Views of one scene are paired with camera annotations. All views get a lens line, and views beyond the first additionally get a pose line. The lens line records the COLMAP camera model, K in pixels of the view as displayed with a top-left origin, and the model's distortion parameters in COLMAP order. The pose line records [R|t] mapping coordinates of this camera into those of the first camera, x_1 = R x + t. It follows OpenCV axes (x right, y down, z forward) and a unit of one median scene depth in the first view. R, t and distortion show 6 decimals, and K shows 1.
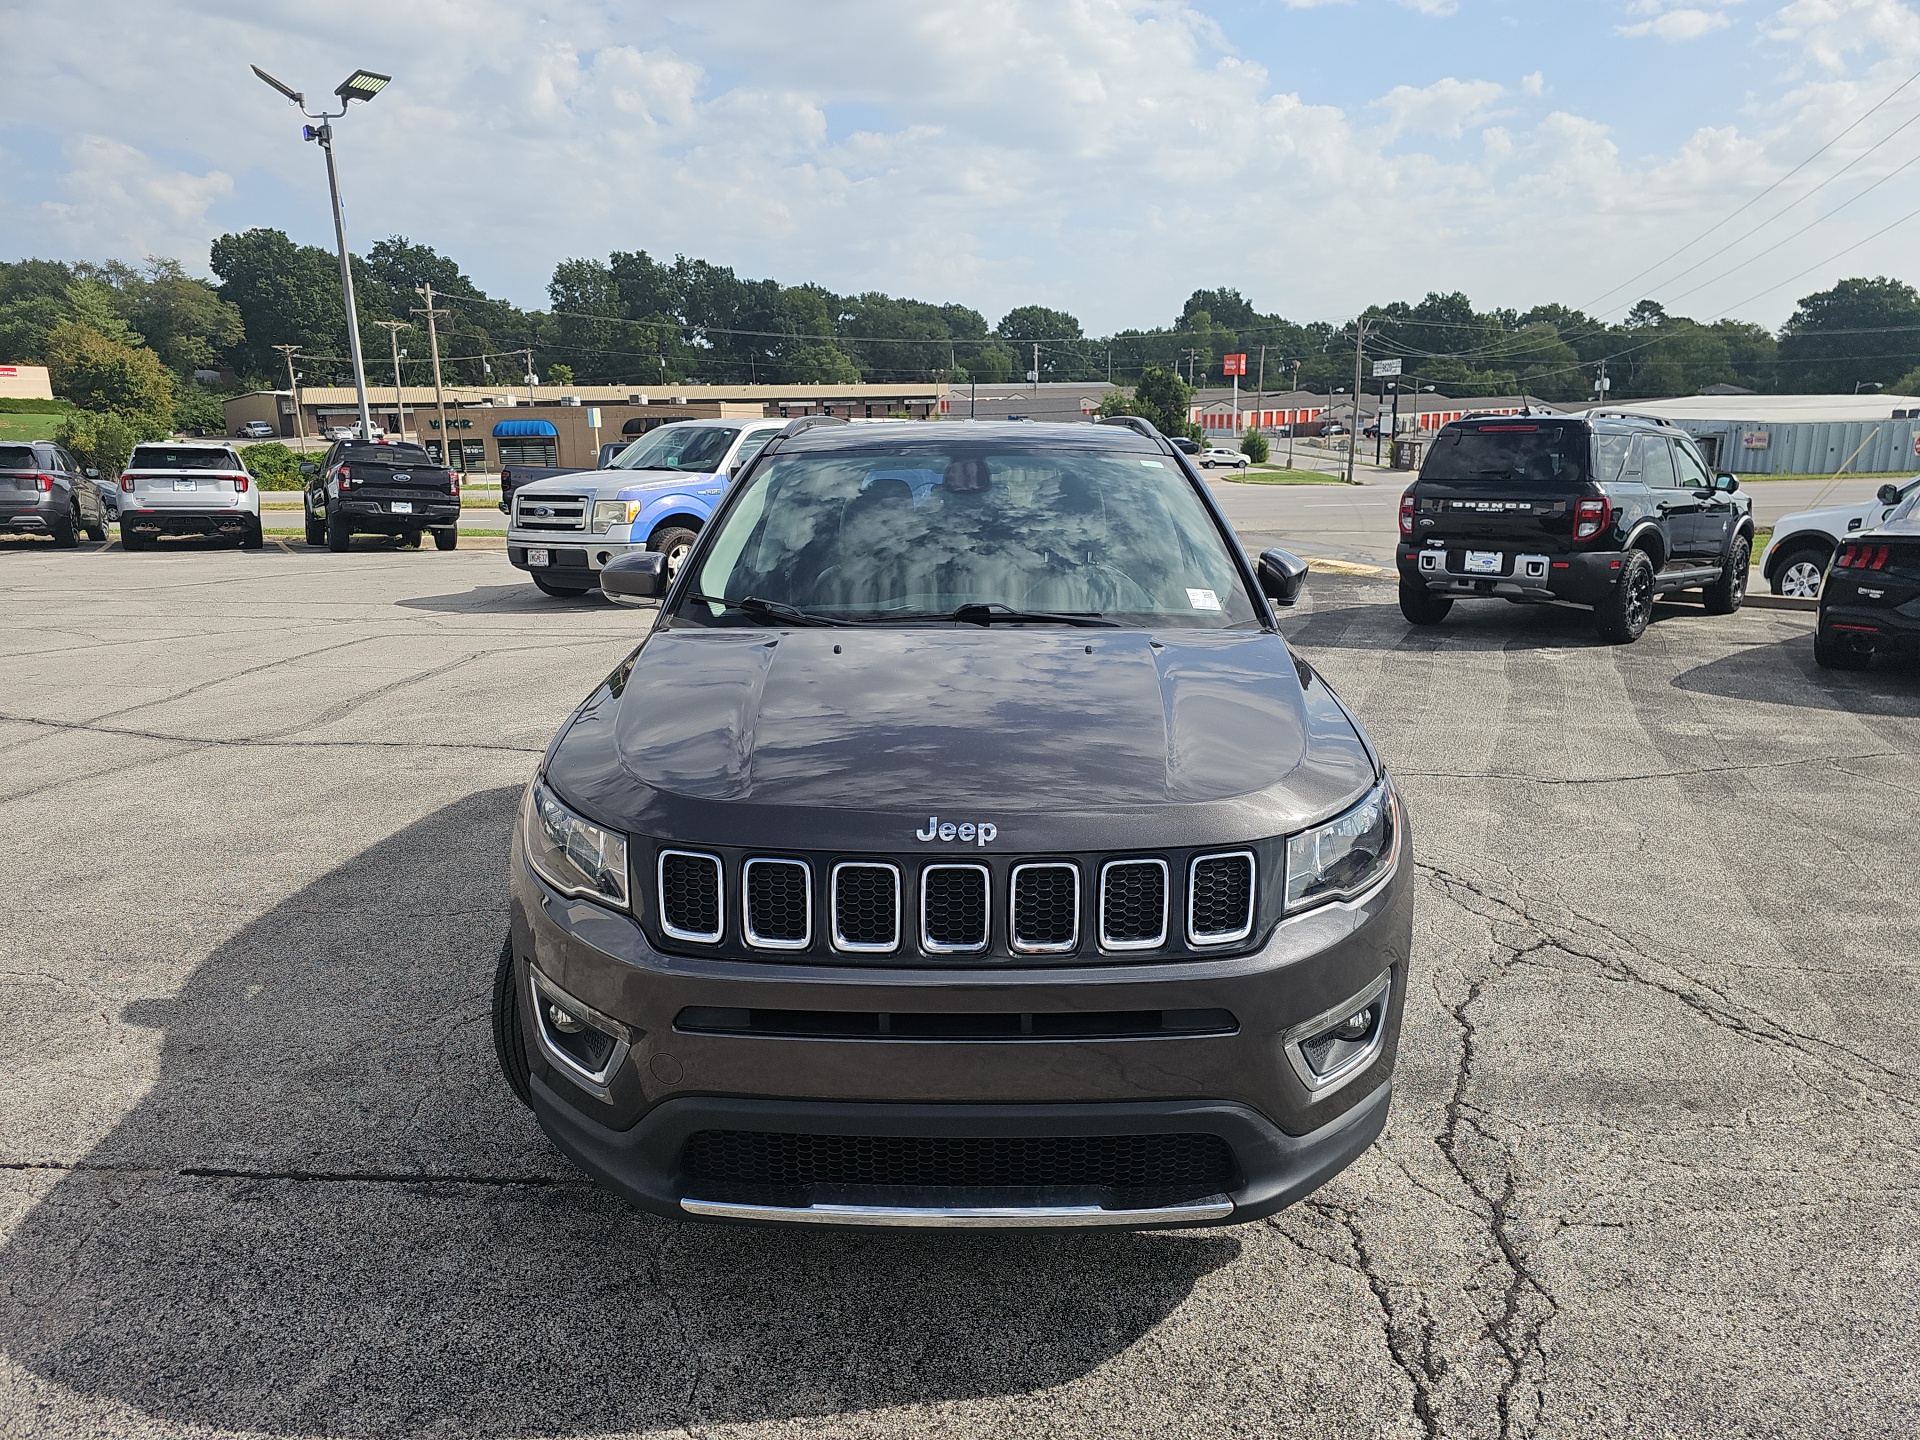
lens RADIAL K [[1265.7, 0, 965.6], [0, 1265.7, 730.3], [0, 0, 1]] dist [0.053193, -0.051912]
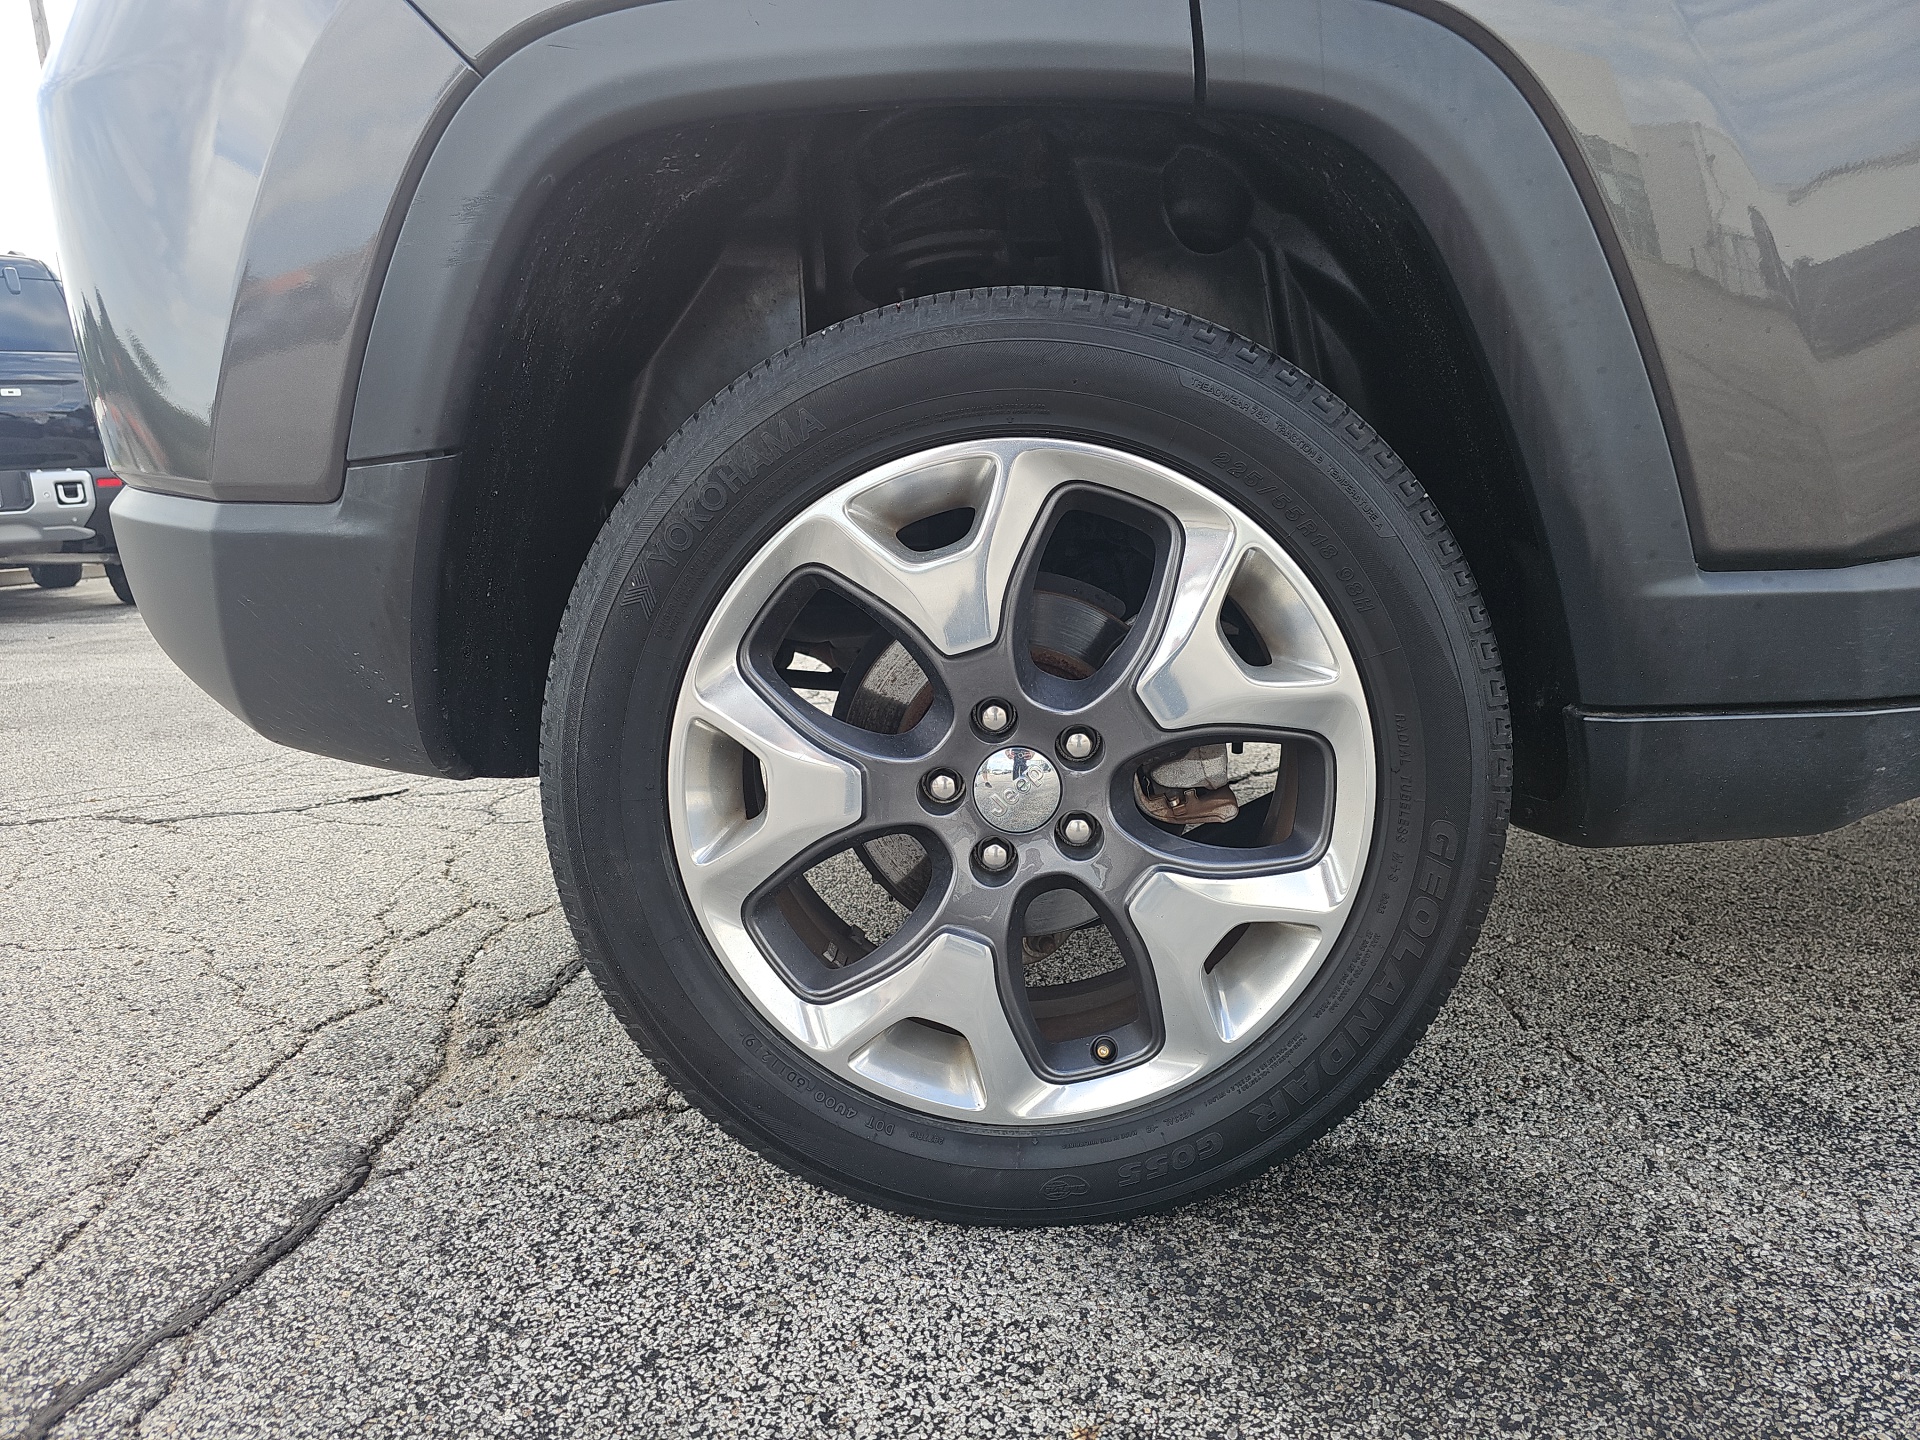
lens RADIAL K [[1265.7, 0, 964.0], [0, 1265.7, 715.1], [0, 0, 1]] dist [0.053193, -0.051912]
pose [[0.023976, -0.204217, 0.978632, -0.175256], [0.270126, 0.943824, 0.190336, -0.025718], [-0.962527, 0.259790, 0.077793, 0.563478]]
